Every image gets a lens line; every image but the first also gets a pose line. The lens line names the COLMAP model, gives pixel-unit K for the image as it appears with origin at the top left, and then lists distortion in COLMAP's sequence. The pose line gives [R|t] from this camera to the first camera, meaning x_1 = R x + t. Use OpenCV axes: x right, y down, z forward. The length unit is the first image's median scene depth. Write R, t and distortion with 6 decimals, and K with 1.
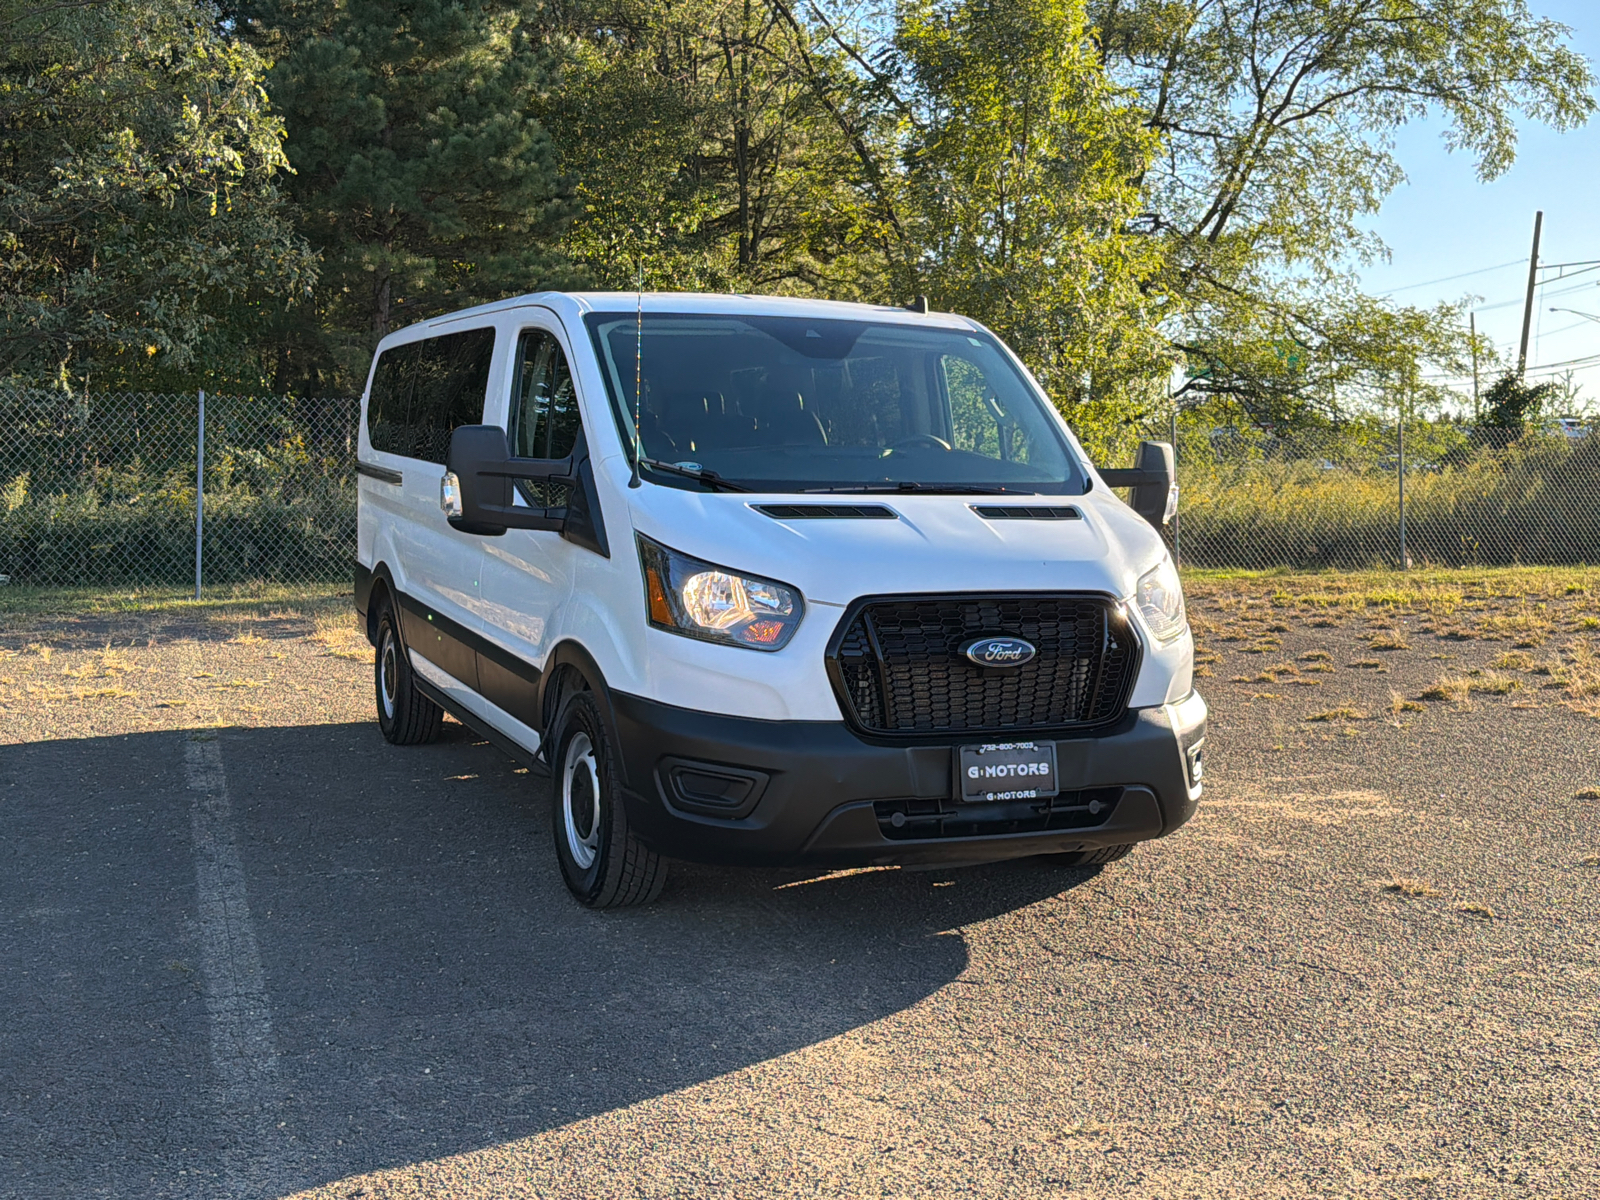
lens RADIAL K [[1783.2, 0, 802.0], [0, 1783.2, 607.7], [0, 0, 1]] dist [0.198870, -0.481787]
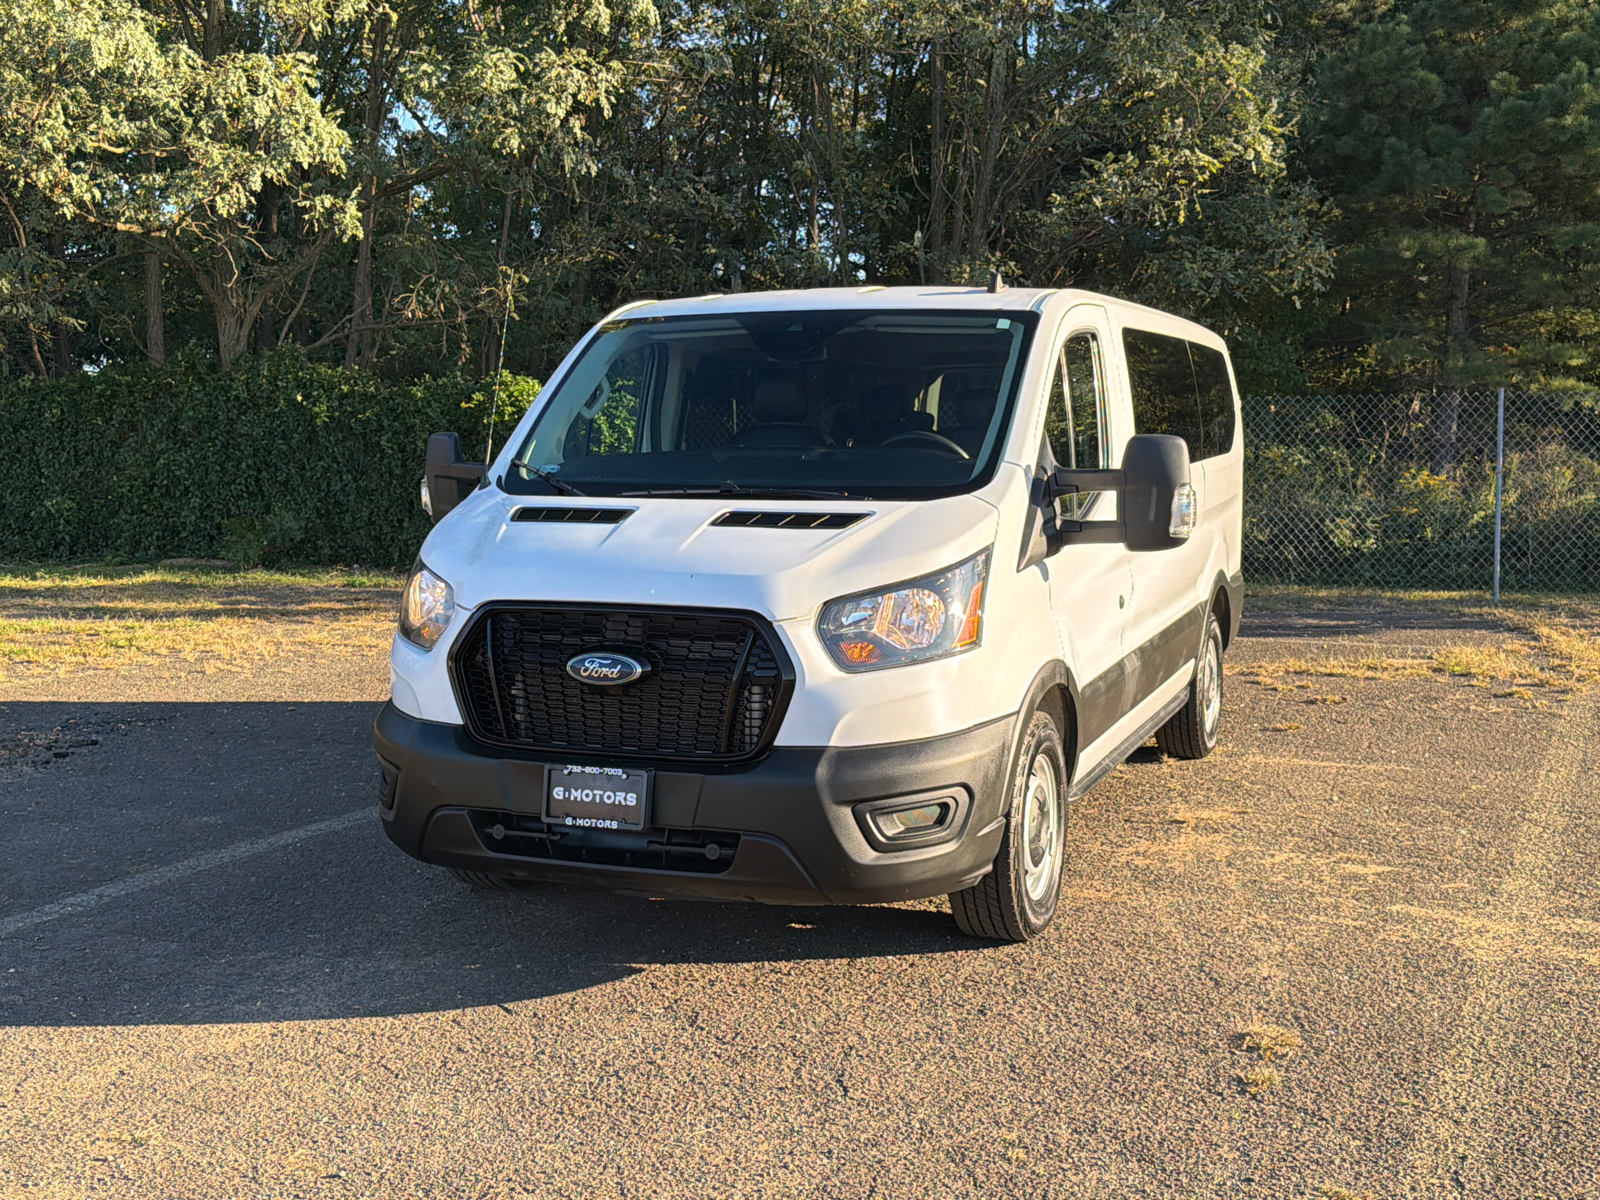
lens RADIAL K [[1783.2, 0, 802.0], [0, 1783.2, 607.7], [0, 0, 1]] dist [0.198870, -0.481787]
pose [[0.713482, 0.048302, -0.699007, 0.779117], [-0.047072, 0.998672, 0.020962, -0.029193], [0.699091, 0.017947, 0.714808, 0.379931]]
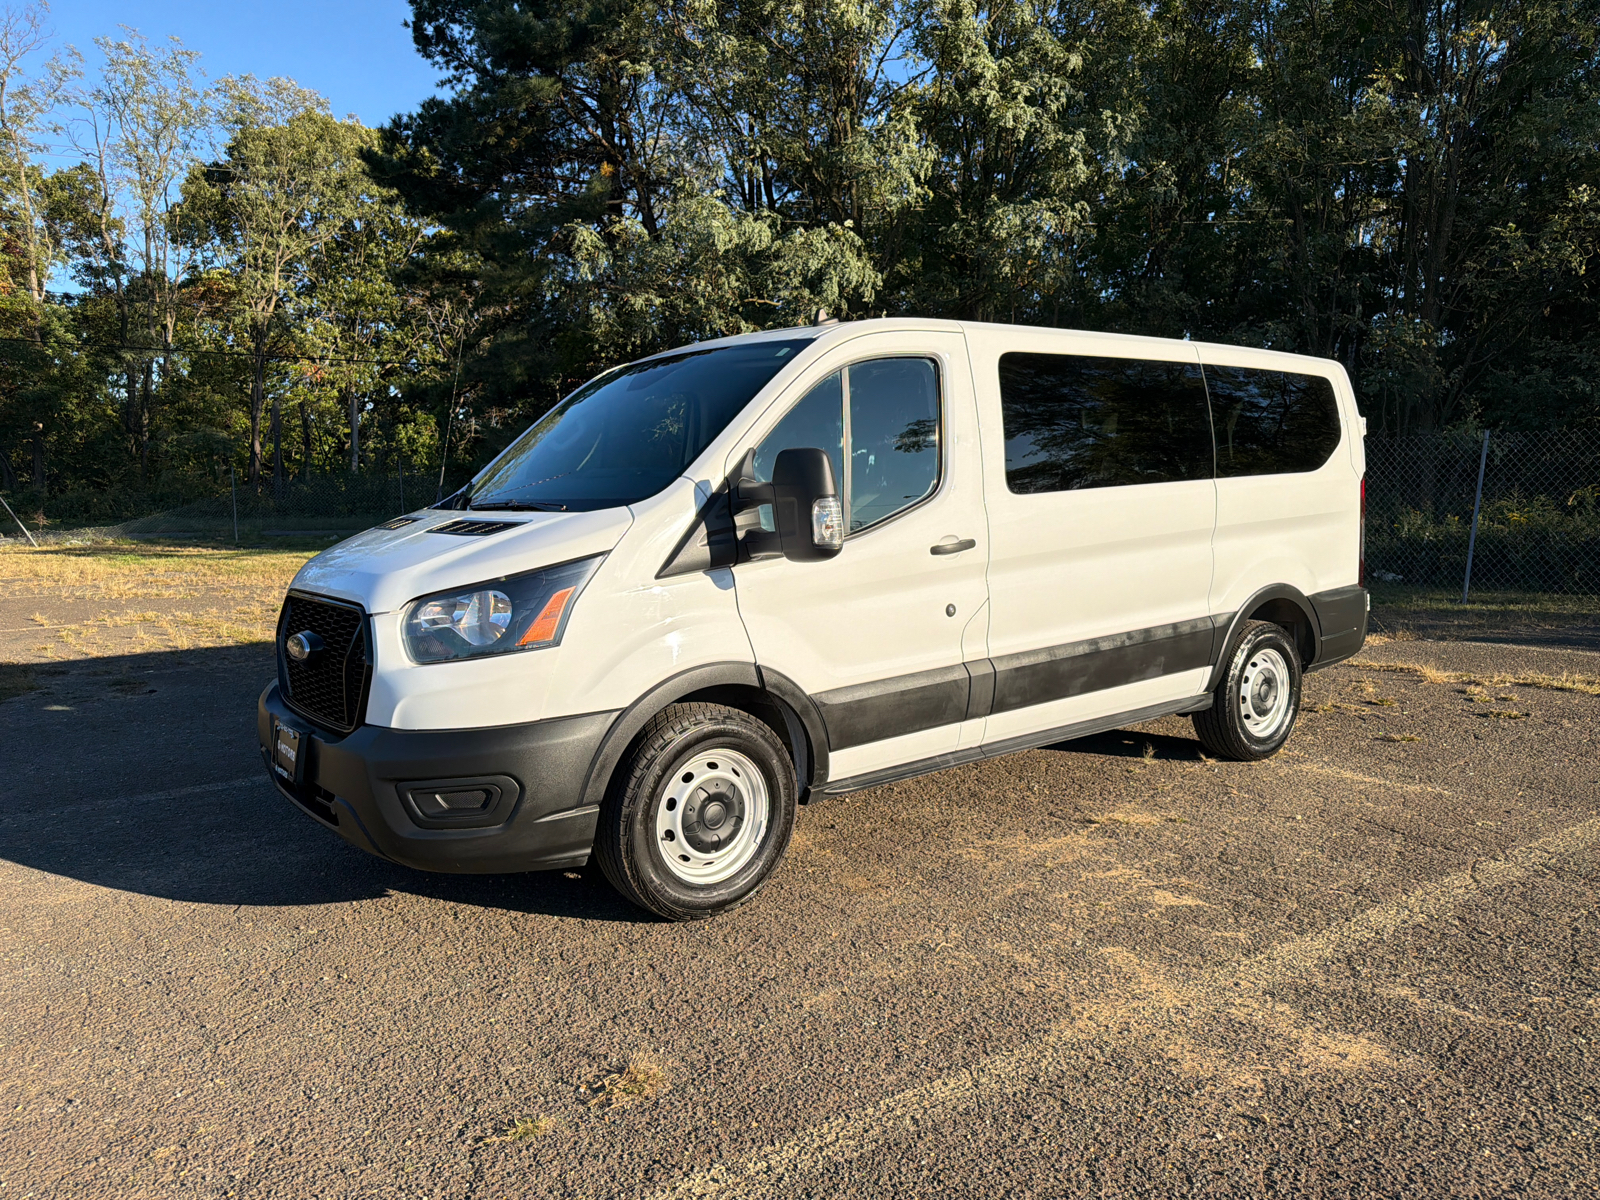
lens RADIAL K [[1169.3, 0, 747.2], [0, 1169.3, 548.4], [0, 0, 1]] dist [-0.006360, -0.001949]
pose [[0.232588, 0.026928, -0.972202, 0.853832], [-0.058014, 0.998221, 0.013769, -0.062960], [0.970843, 0.053198, 0.233737, 1.026641]]
